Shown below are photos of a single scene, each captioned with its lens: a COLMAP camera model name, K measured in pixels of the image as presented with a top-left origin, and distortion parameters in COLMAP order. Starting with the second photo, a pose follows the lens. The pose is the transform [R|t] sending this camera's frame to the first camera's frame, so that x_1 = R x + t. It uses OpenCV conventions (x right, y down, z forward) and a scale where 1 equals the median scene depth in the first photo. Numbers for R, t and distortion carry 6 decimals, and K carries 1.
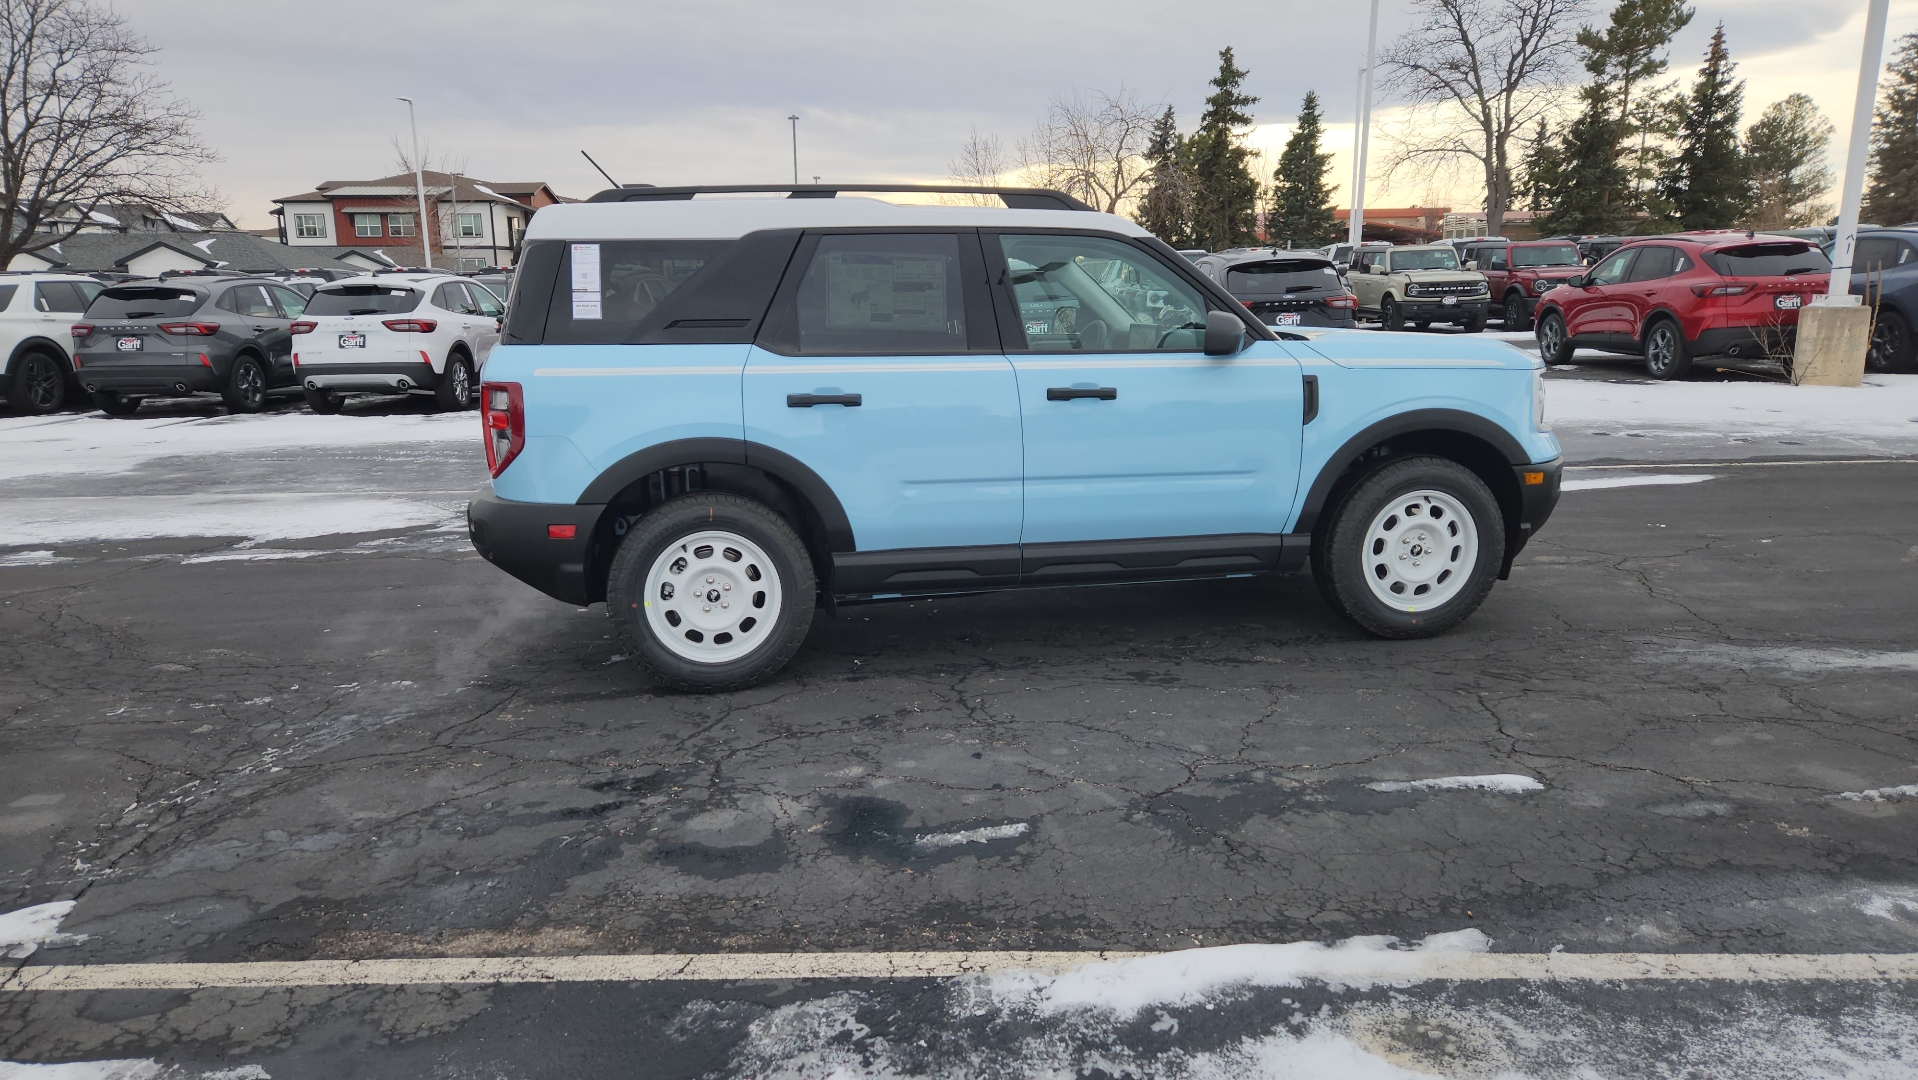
lens RADIAL K [[1298.2, 0, 928.2], [0, 1298.2, 571.2], [0, 0, 1]] dist [0.077191, -0.064890]
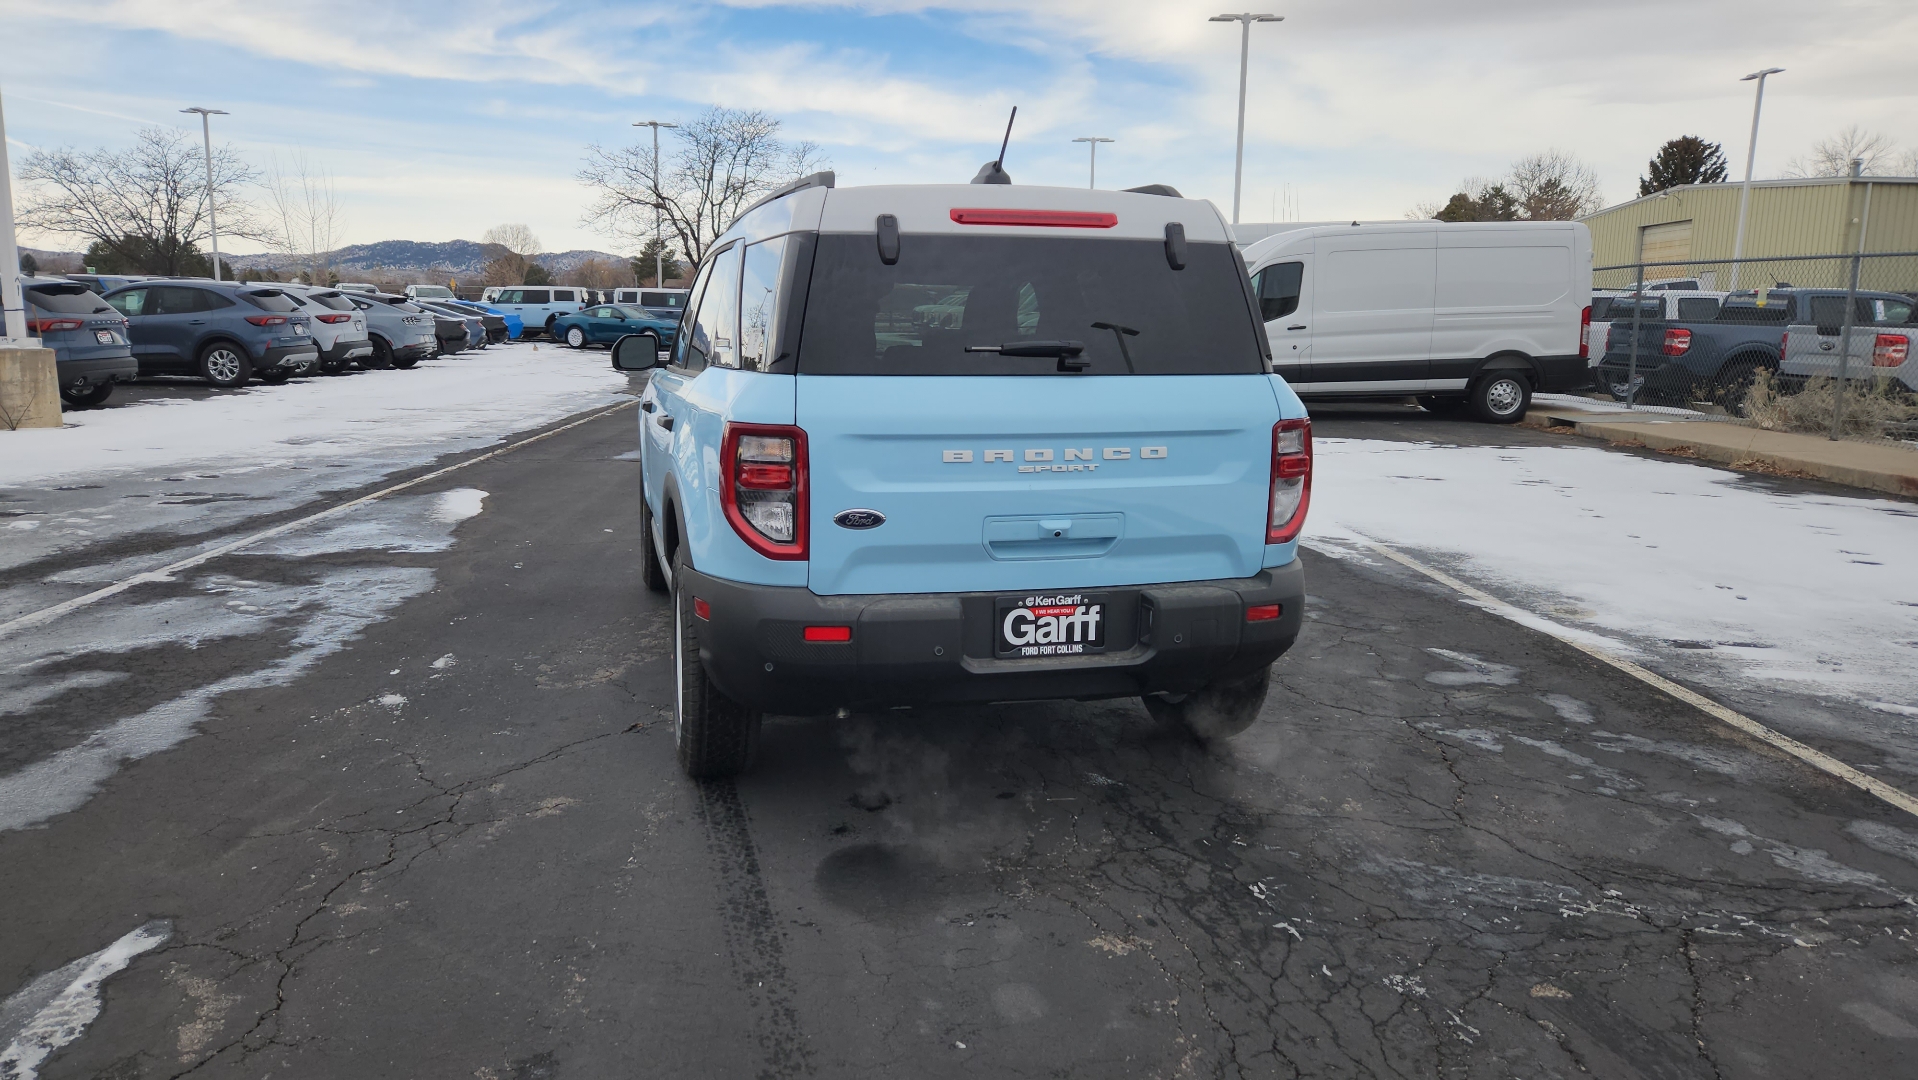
lens RADIAL K [[1286.9, 0, 949.1], [0, 1286.9, 540.8], [0, 0, 1]] dist [0.073997, -0.064754]
pose [[-0.086132, -0.149548, 0.984996, -1.032259], [0.206931, 0.964424, 0.164519, -0.230248], [-0.974557, 0.217997, -0.052122, 1.183329]]
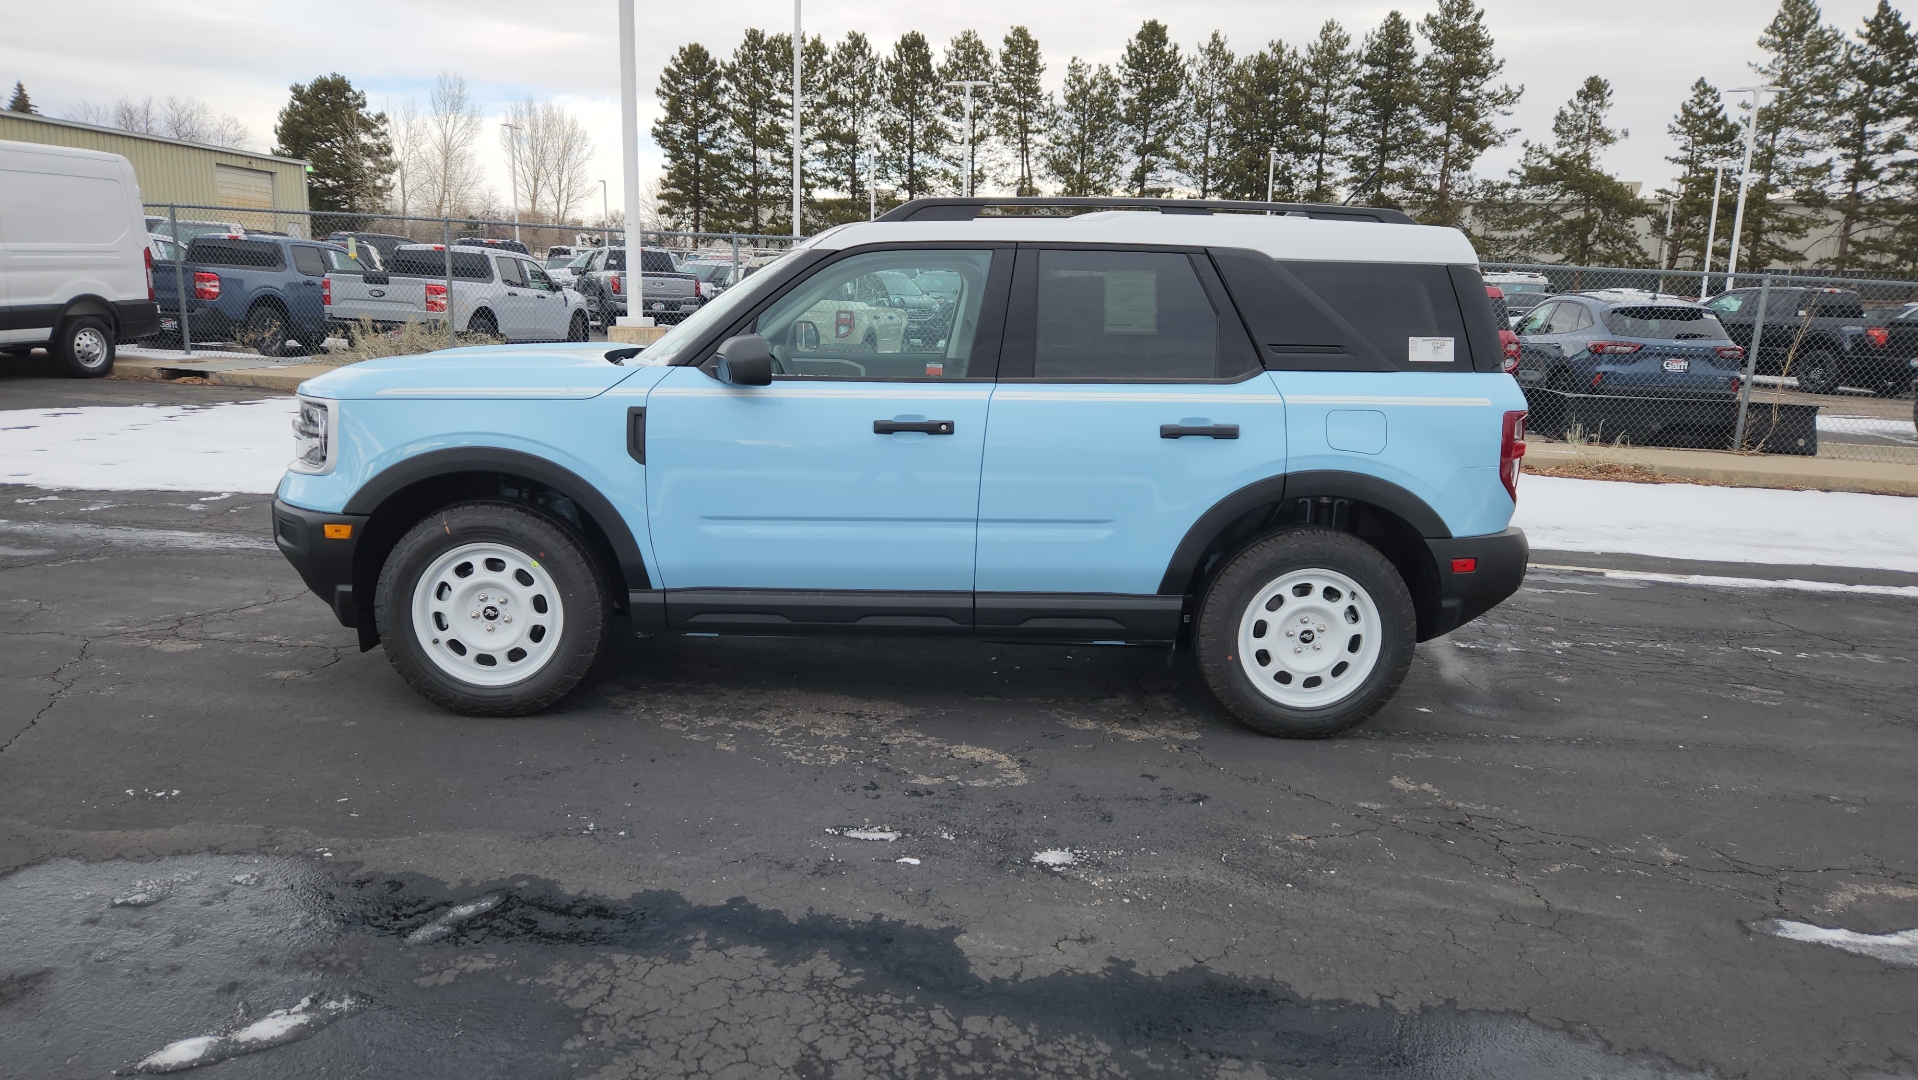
lens RADIAL K [[1232.5, 0, 938.4], [0, 1232.5, 559.6], [0, 0, 1]] dist [0.072861, -0.058116]
pose [[-0.988816, -0.045056, 0.142171, -0.091206], [0.017755, 0.910930, 0.412178, -0.468560], [-0.148079, 0.410093, -0.899942, 2.108169]]
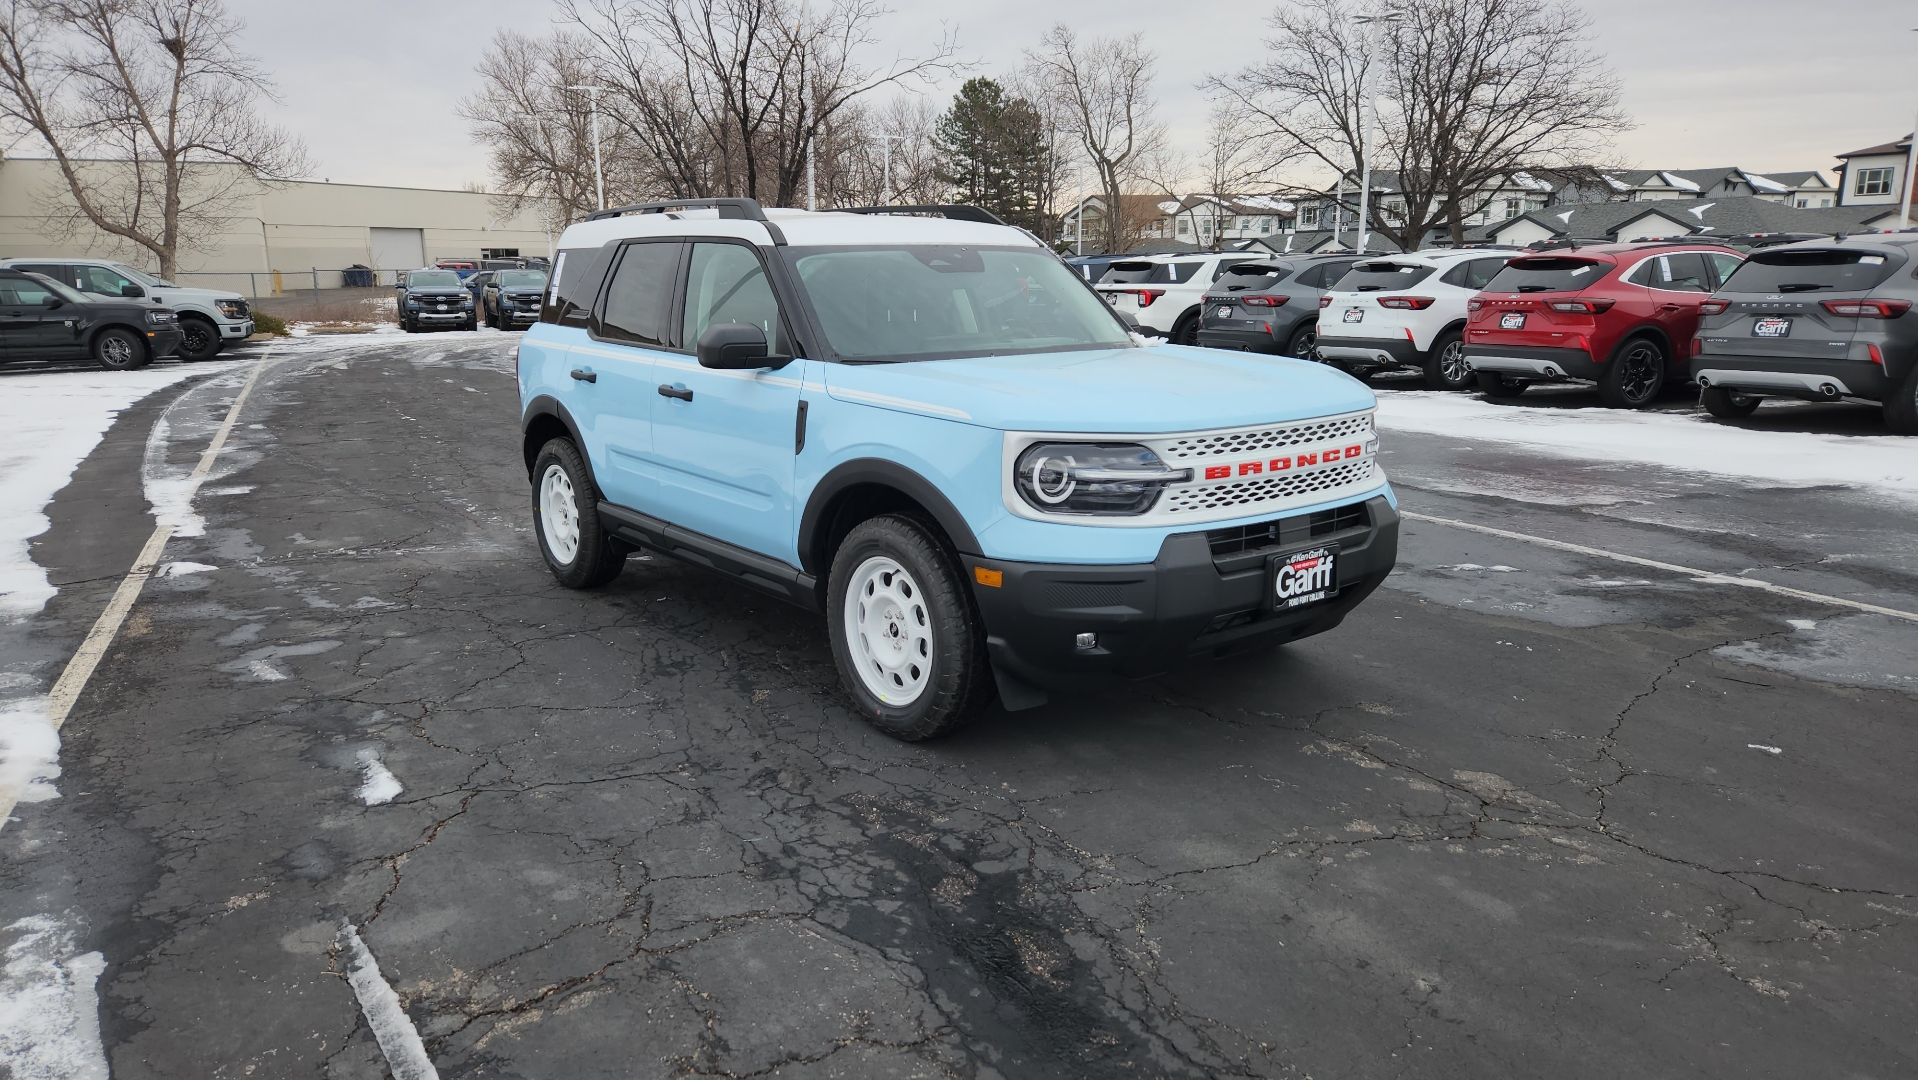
lens RADIAL K [[1304.9, 0, 908.6], [0, 1304.9, 550.3], [0, 0, 1]] dist [0.088409, -0.082587]
pose [[0.436550, 0.202097, -0.876688, 1.144112], [-0.192906, 0.972807, 0.128197, -0.179801], [0.878756, 0.113154, 0.463664, 0.664446]]
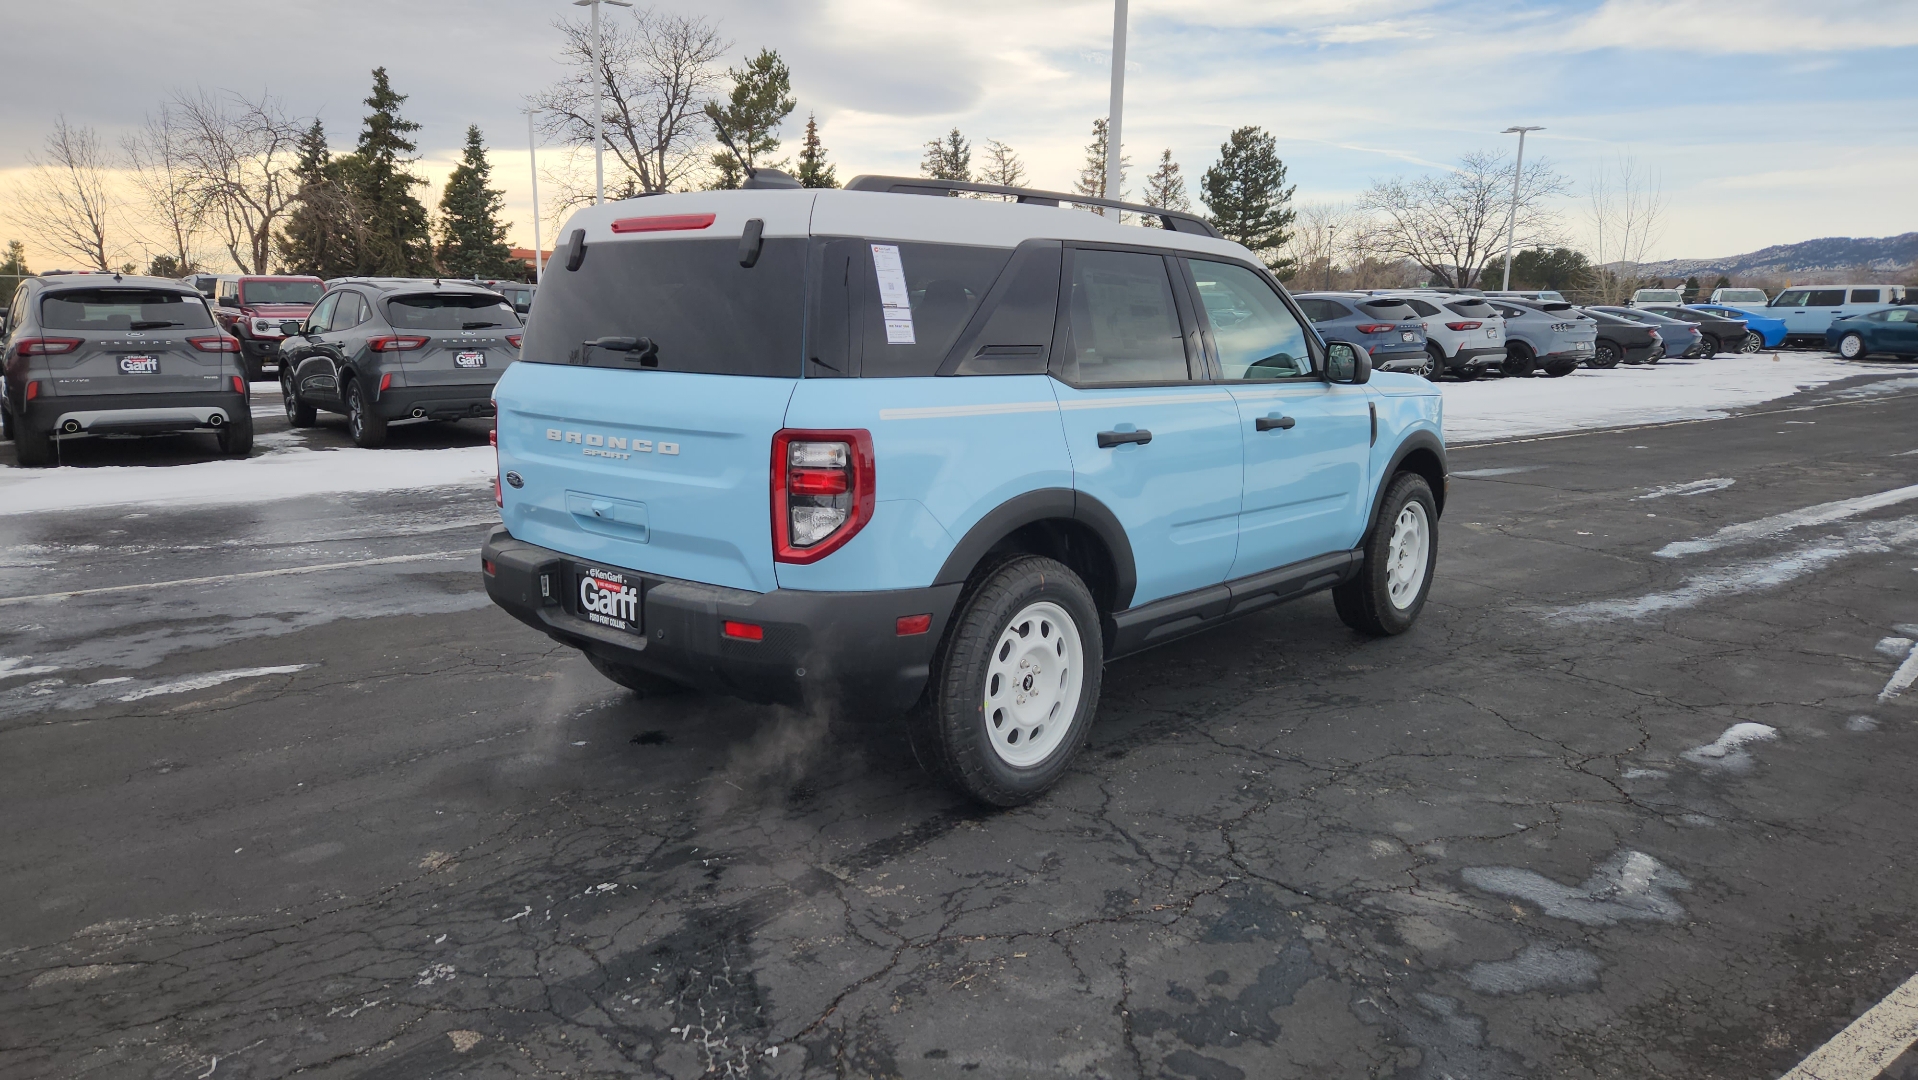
lens RADIAL K [[1291.5, 0, 937.7], [0, 1291.5, 553.6], [0, 0, 1]] dist [0.082022, -0.064010]
pose [[0.779872, -0.087293, 0.619822, -0.679158], [0.112271, 0.993677, -0.001317, -0.063941], [-0.615788, 0.070615, 0.784741, 0.383405]]
